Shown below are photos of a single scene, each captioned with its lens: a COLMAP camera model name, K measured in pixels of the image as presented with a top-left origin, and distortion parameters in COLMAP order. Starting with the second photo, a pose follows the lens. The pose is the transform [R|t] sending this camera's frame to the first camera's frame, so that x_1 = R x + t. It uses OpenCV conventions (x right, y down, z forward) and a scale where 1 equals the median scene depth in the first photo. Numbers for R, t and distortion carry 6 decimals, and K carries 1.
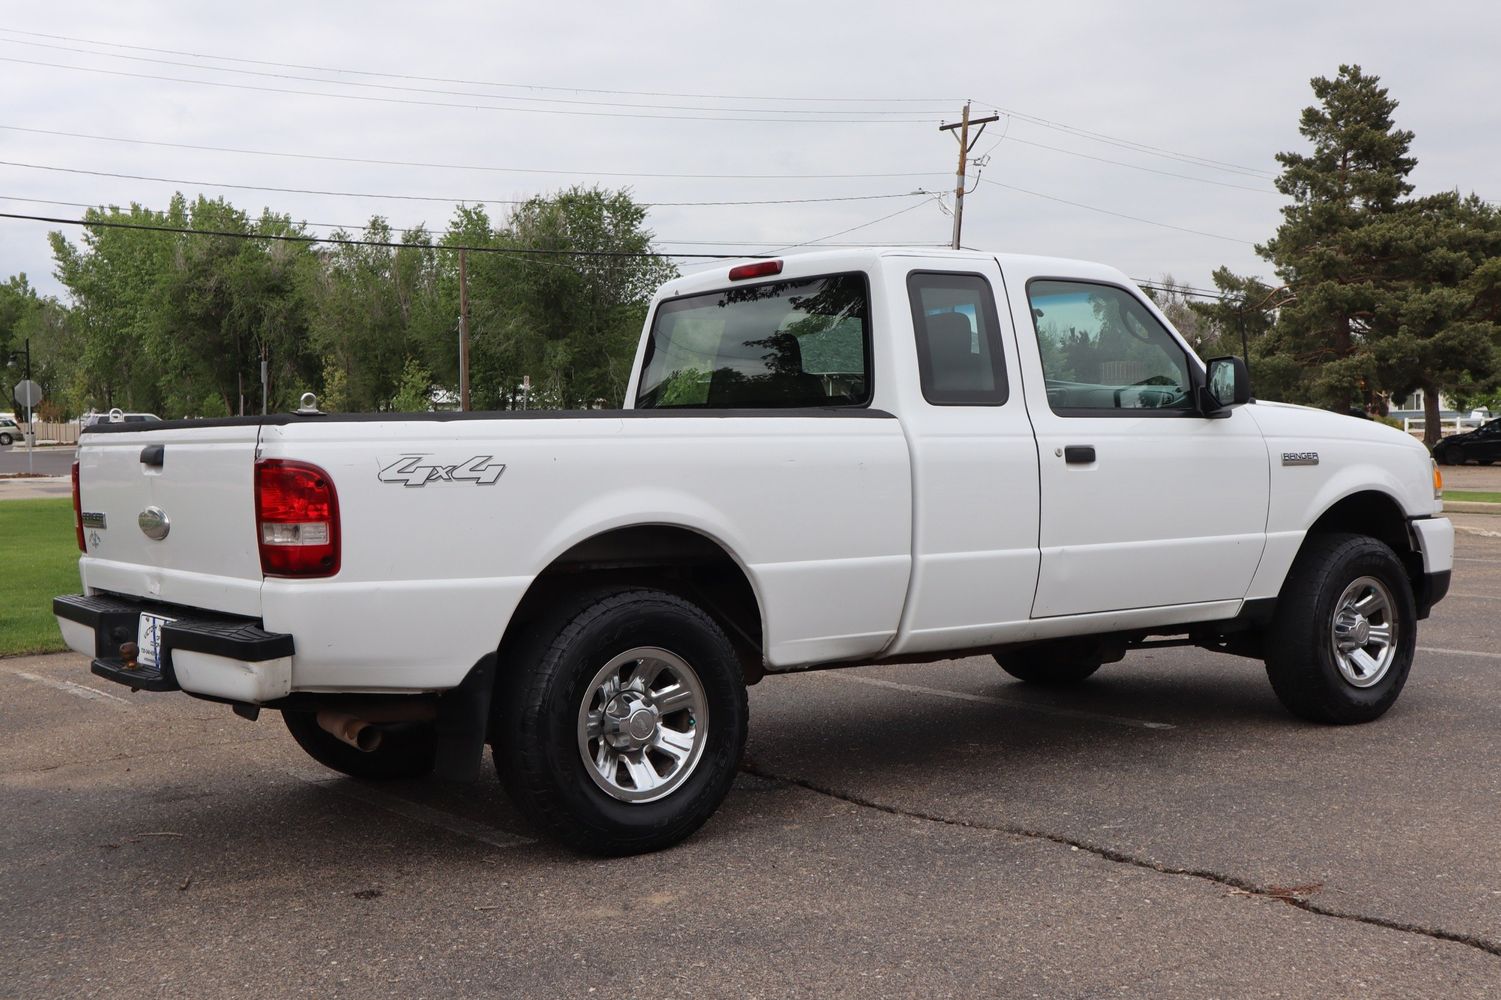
lens RADIAL K [[1801.9, 0, 750.5], [0, 1801.9, 500.0], [0, 0, 1]] dist [0.047716, 0.004211]
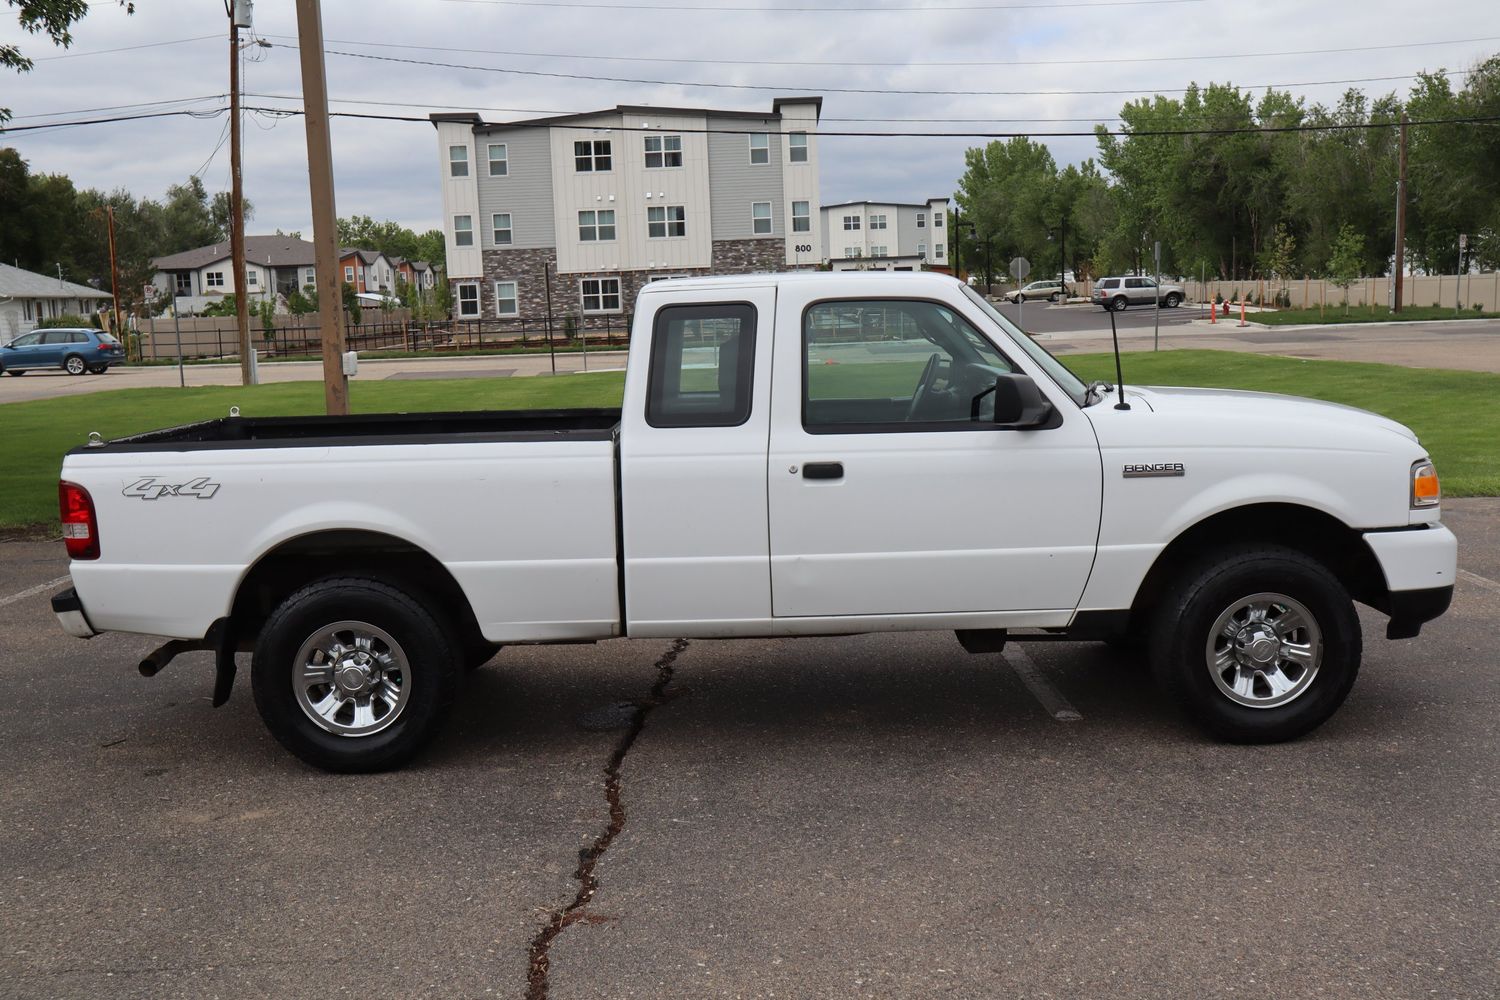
lens RADIAL K [[1510.5, 0, 750.0], [0, 1510.5, 500.0], [0, 0, 1]] dist [0.035618, 0.012173]
pose [[0.799006, 0.068851, -0.597368, 0.614524], [-0.002577, 0.993806, 0.111097, -0.095954], [0.601317, -0.087227, 0.794235, 0.228926]]
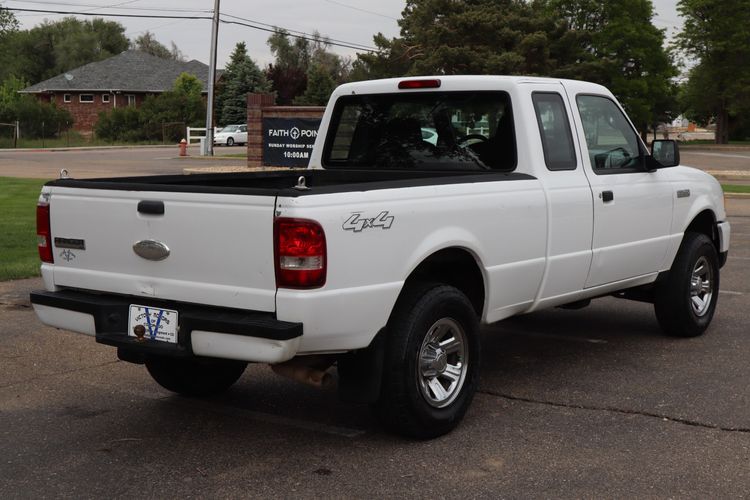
lens RADIAL K [[1161.4, 0, 375.0], [0, 1161.4, 250.0], [0, 0, 1]] dist [0.026667, 0.013329]
pose [[0.957247, -0.014312, 0.288918, -0.329176], [-0.005656, 0.997658, 0.068161, -0.043778], [-0.289217, -0.066881, 0.954924, -0.027025]]
